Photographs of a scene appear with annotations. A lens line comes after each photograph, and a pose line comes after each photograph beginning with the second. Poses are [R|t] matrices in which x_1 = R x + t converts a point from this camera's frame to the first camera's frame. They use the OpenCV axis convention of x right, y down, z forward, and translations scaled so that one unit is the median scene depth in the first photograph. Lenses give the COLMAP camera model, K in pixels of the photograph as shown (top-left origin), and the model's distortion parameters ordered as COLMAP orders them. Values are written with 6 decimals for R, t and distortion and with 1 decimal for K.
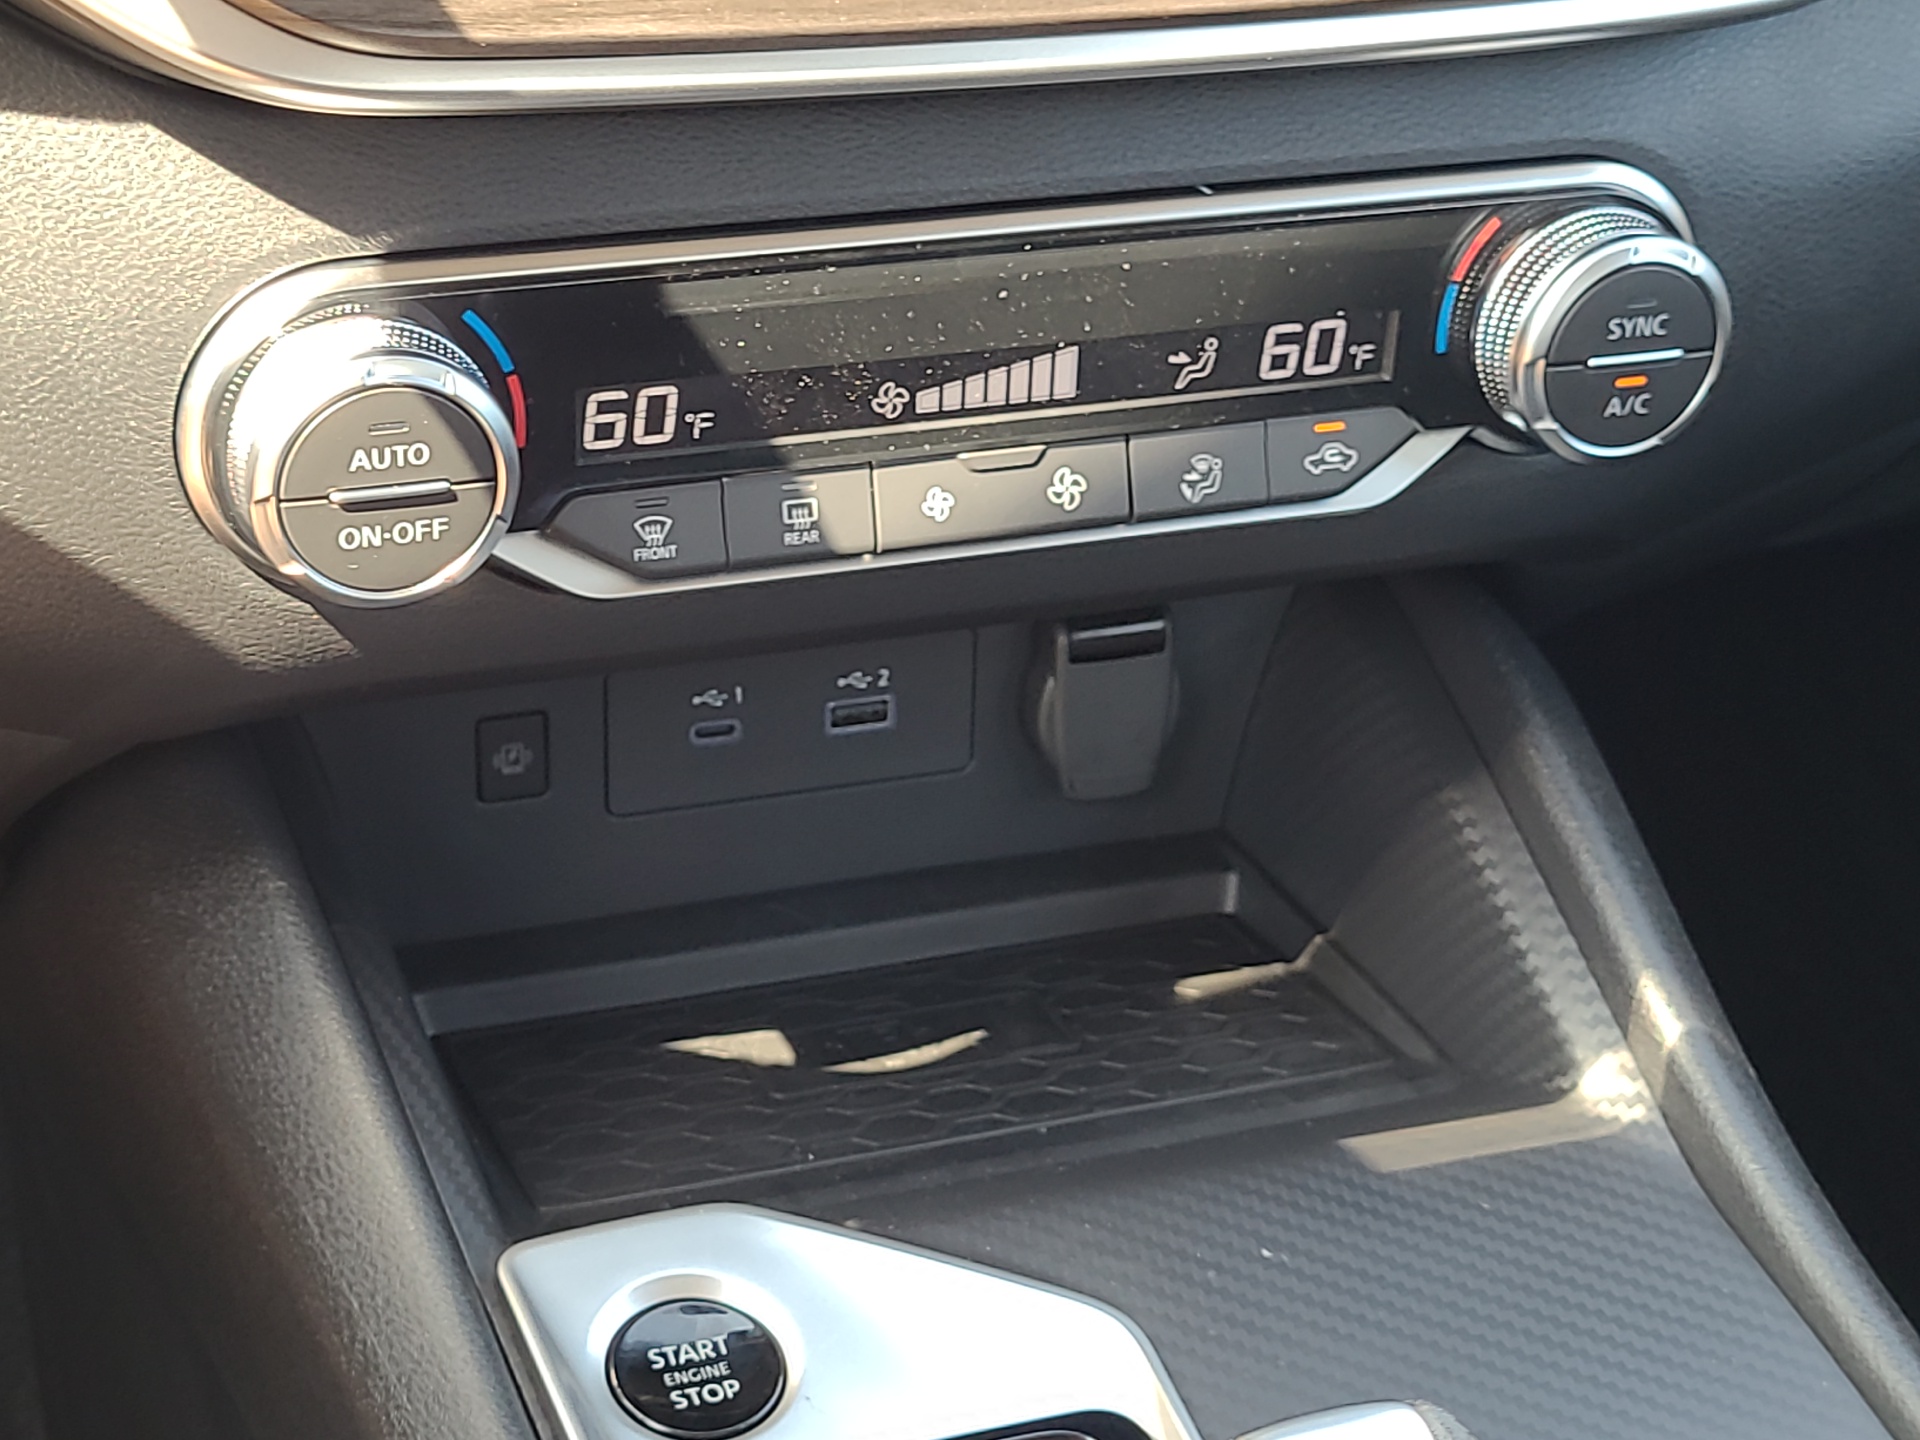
lens RADIAL K [[1452.0, 0, 970.8], [0, 1452.0, 729.5], [0, 0, 1]] dist [0.033808, -0.031415]
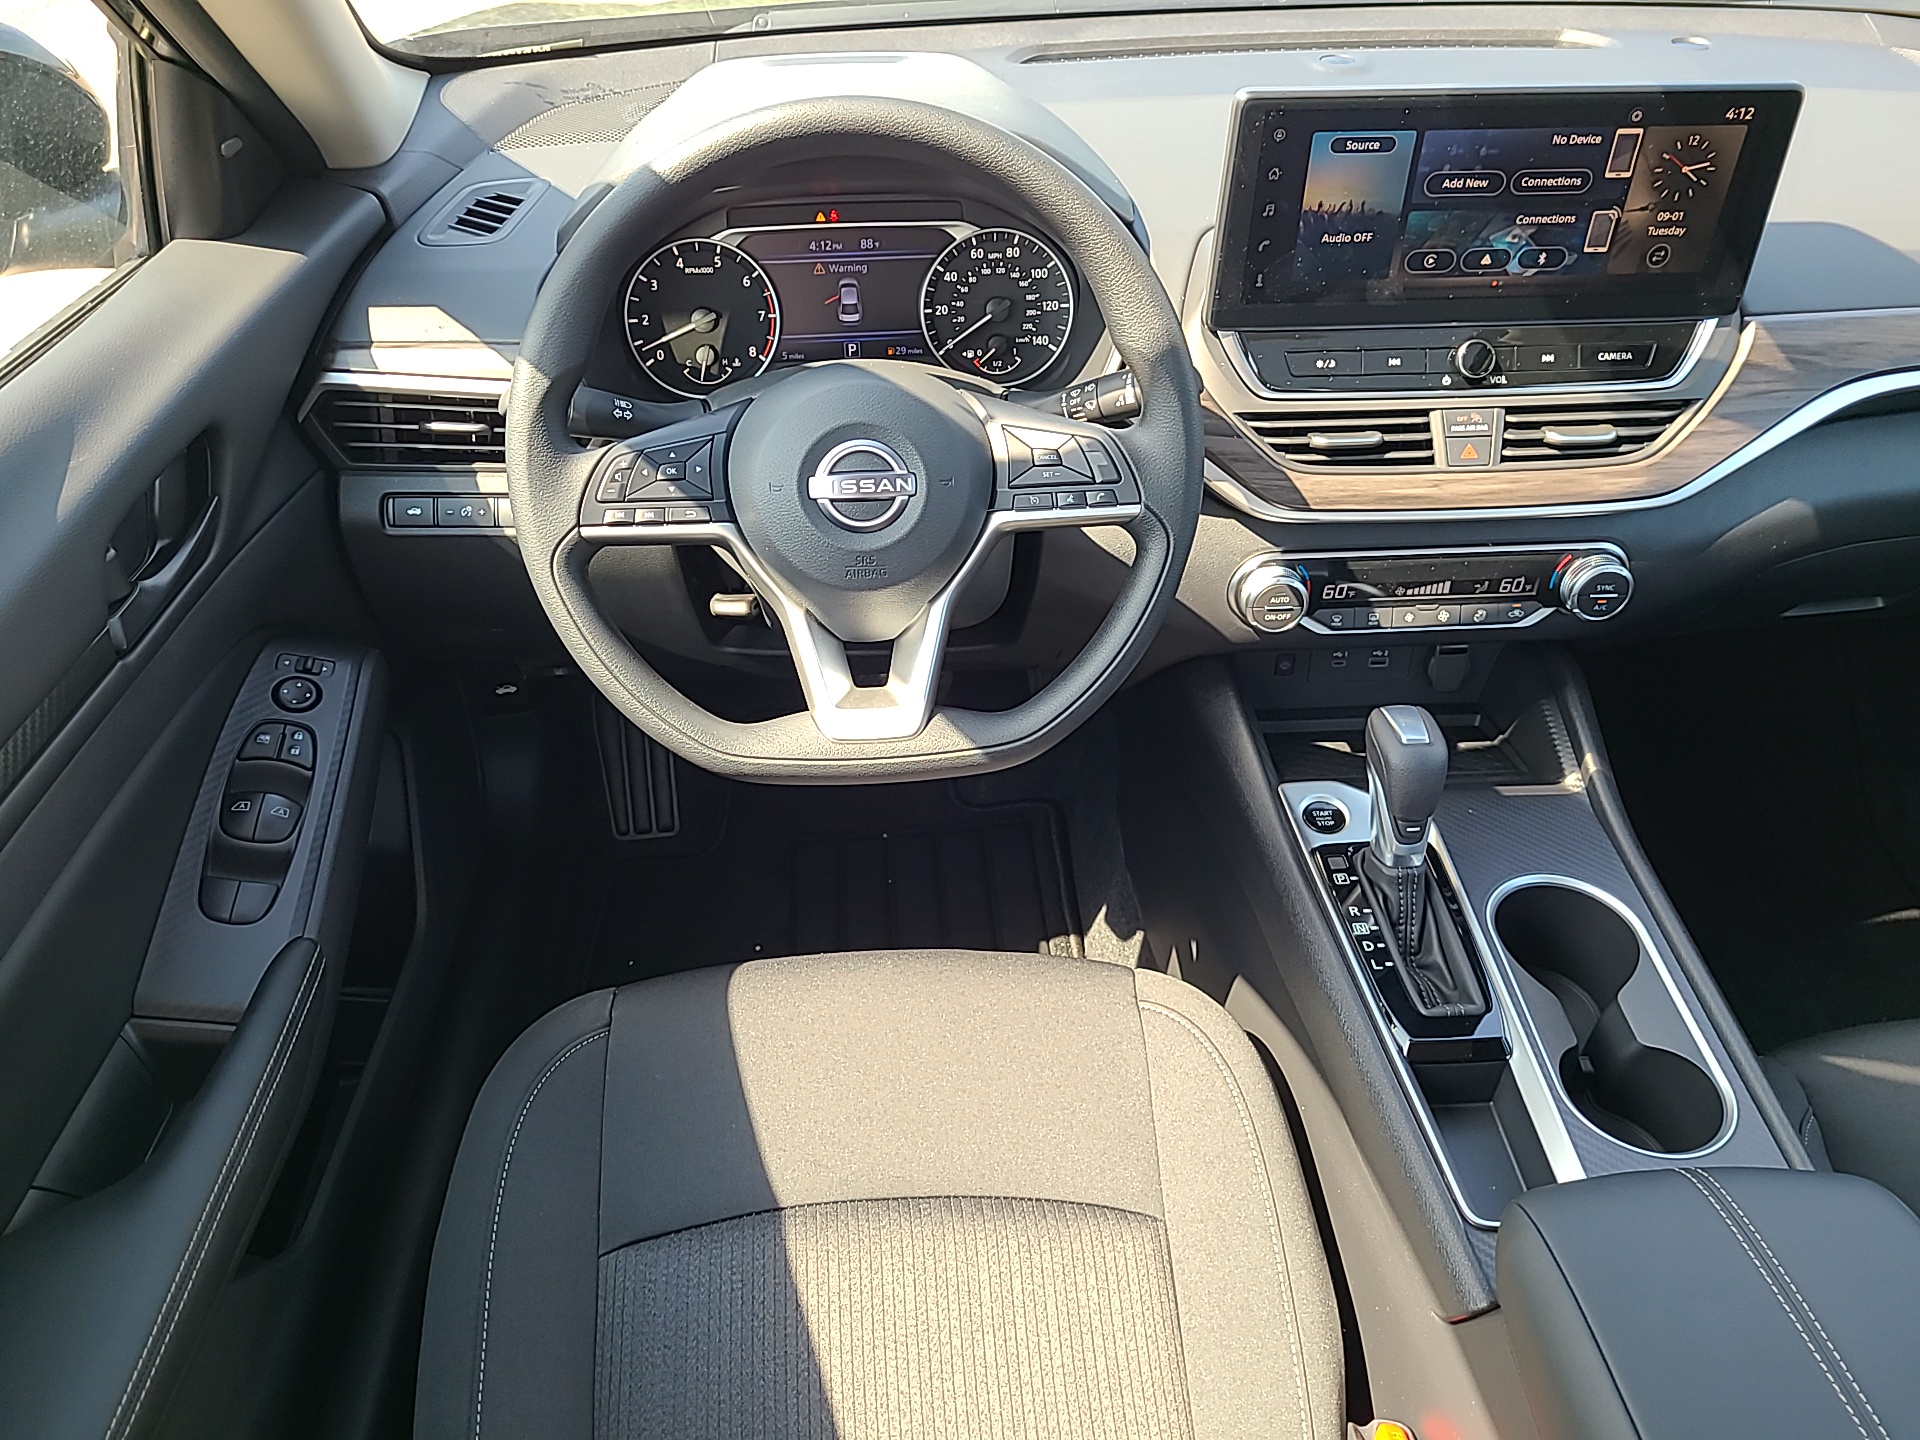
lens RADIAL K [[1452.0, 0, 951.5], [0, 1452.0, 744.2], [0, 0, 1]] dist [0.033808, -0.031415]
pose [[0.962703, 0.117240, -0.243840, -0.214735], [-0.075217, 0.981685, 0.175035, -0.414783], [0.259895, -0.150166, 0.953889, -3.179311]]
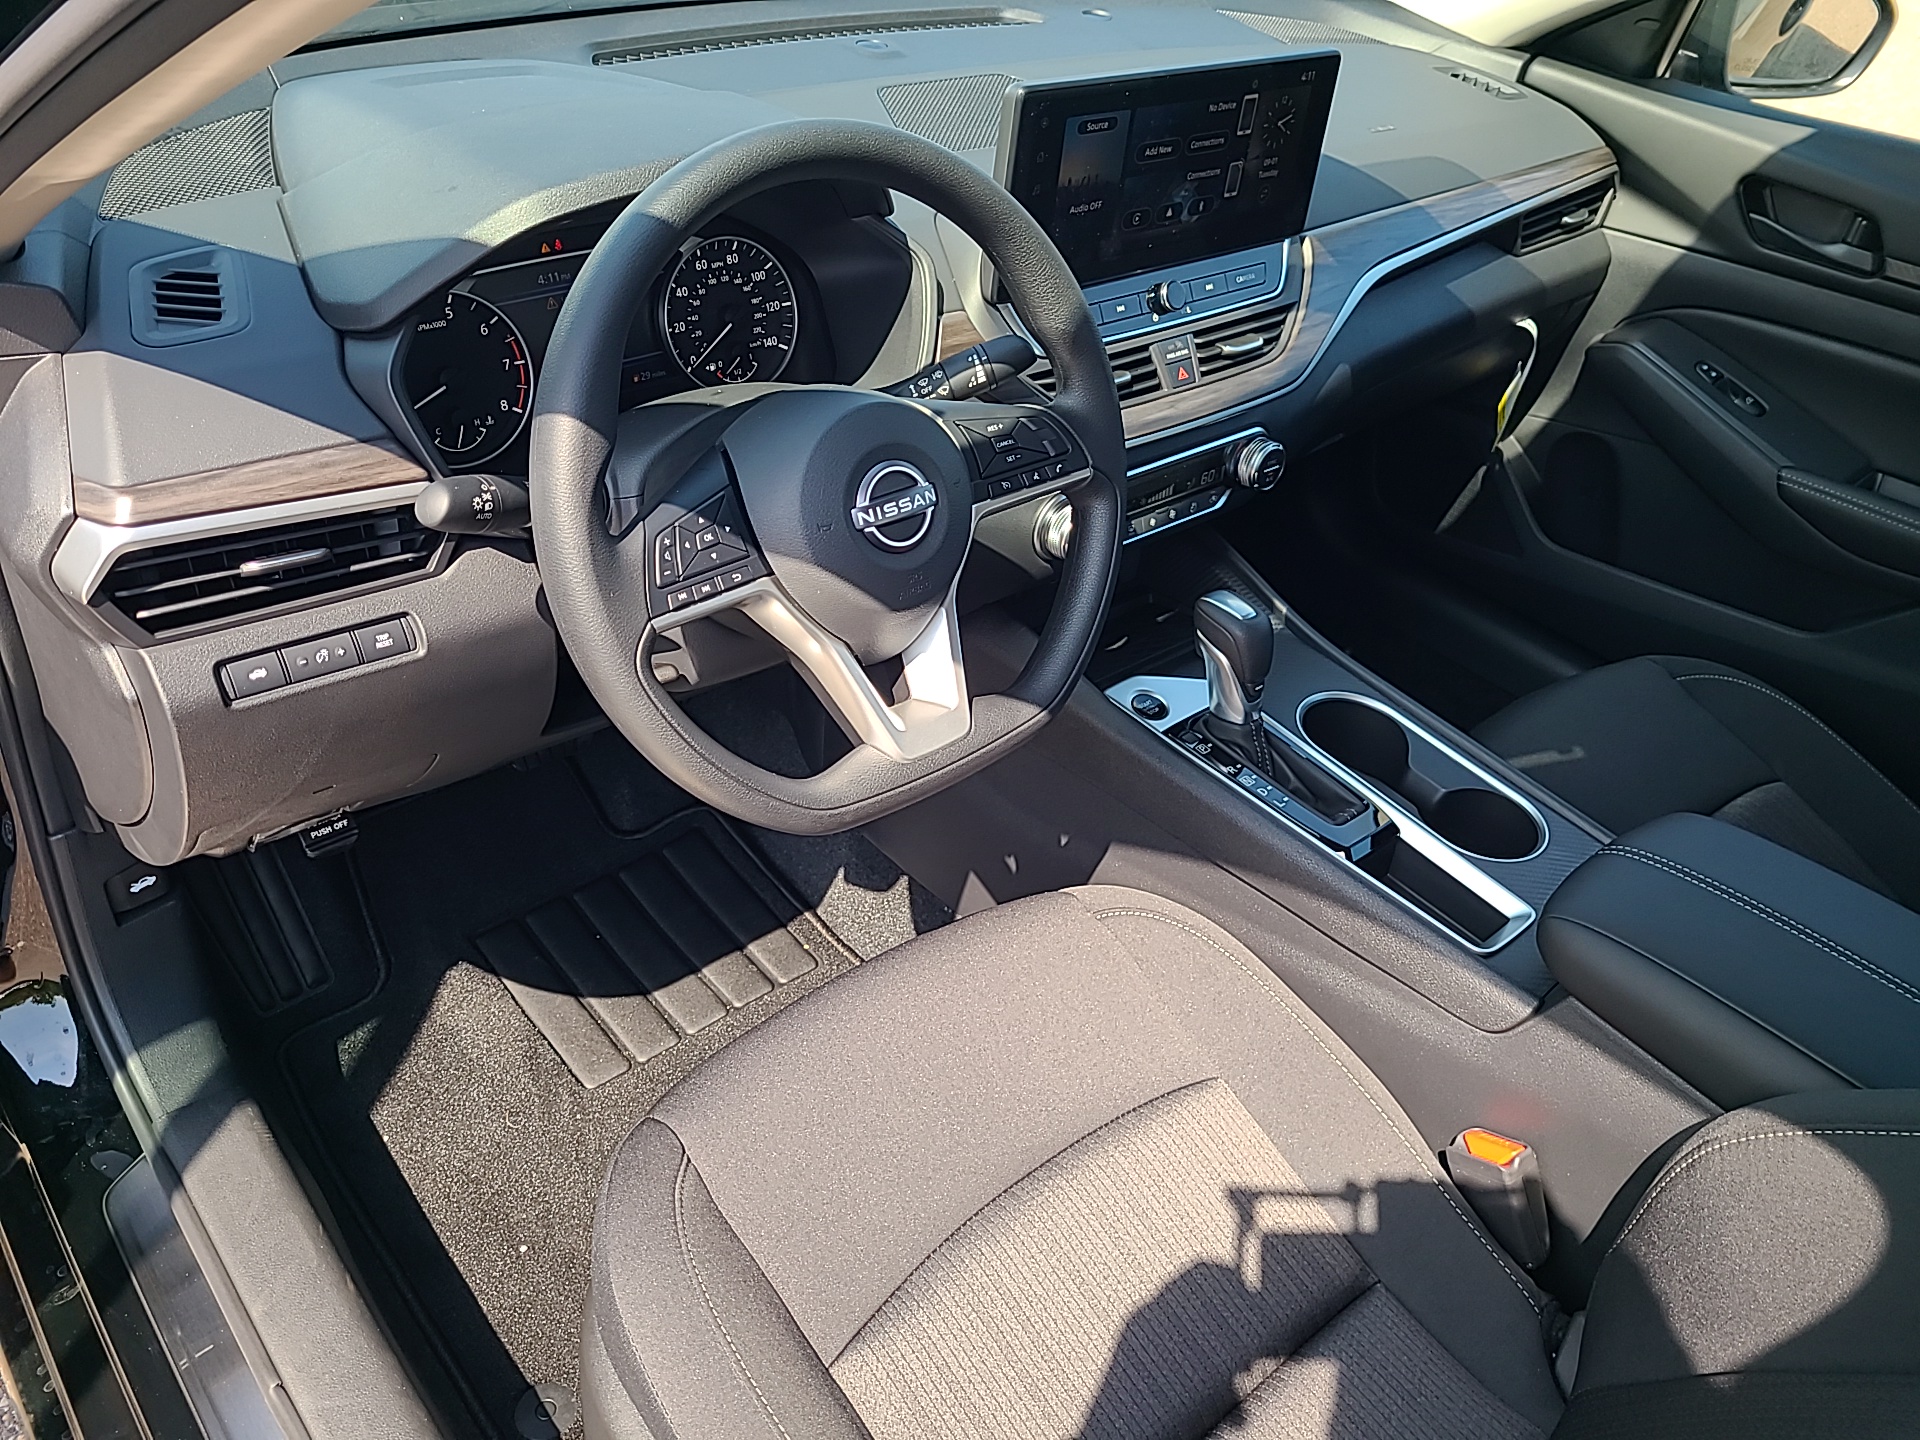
lens RADIAL K [[1452.0, 0, 958.6], [0, 1452.0, 723.2], [0, 0, 1]] dist [0.033808, -0.031415]
pose [[0.927937, -0.196167, 0.316939, -2.191213], [0.133739, 0.968913, 0.208139, -0.579069], [-0.347917, -0.150752, 0.925326, -3.178555]]
